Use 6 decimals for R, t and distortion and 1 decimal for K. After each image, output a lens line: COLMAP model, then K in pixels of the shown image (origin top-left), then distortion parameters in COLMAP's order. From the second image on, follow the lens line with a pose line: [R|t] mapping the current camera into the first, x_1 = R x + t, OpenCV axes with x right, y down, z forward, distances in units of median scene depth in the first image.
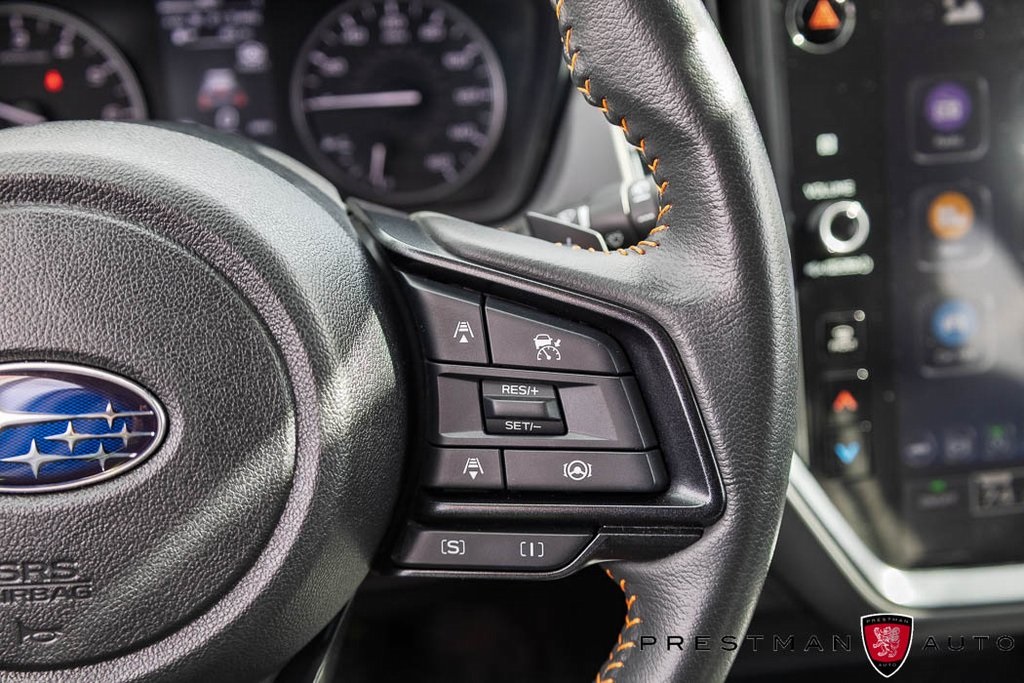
lens RADIAL K [[980.8, 0, 512.0], [0, 980.8, 341.5], [0, 0, 1]] dist [0.077034, -0.004203]
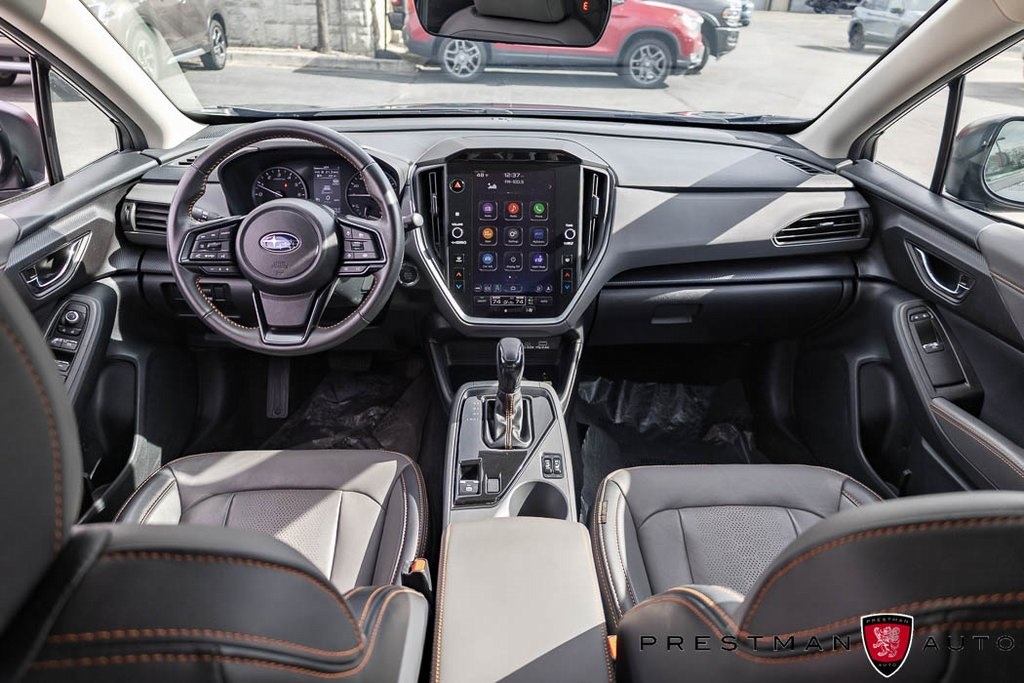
lens RADIAL K [[673.6, 0, 512.0], [0, 673.6, 341.5], [0, 0, 1]] dist [0.002479, -0.000999]
pose [[0.994292, 0.089532, -0.058028, 0.769715], [-0.091587, 0.995224, -0.033780, 0.433413], [0.054727, 0.038902, 0.997743, -1.901037]]
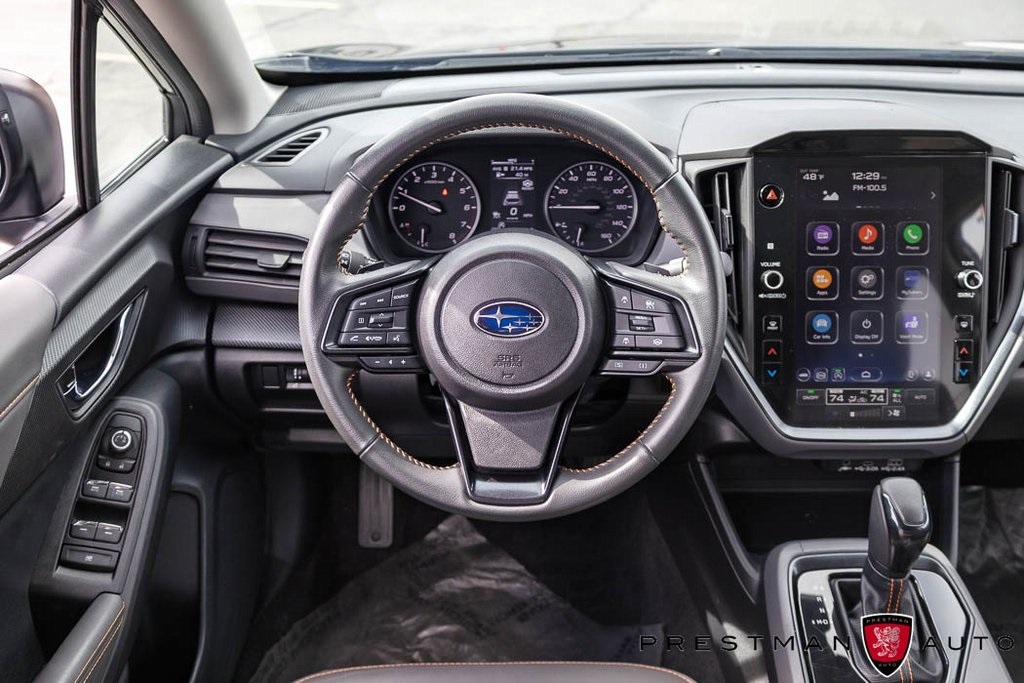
lens RADIAL K [[943.0, 0, 508.7], [0, 943.0, 312.7], [0, 0, 1]] dist [-0.016110, -0.005542]
pose [[0.990151, 0.080567, -0.114497, -0.044709], [-0.087272, 0.994676, -0.054798, 0.150893], [0.109473, 0.064251, 0.991911, -1.373357]]
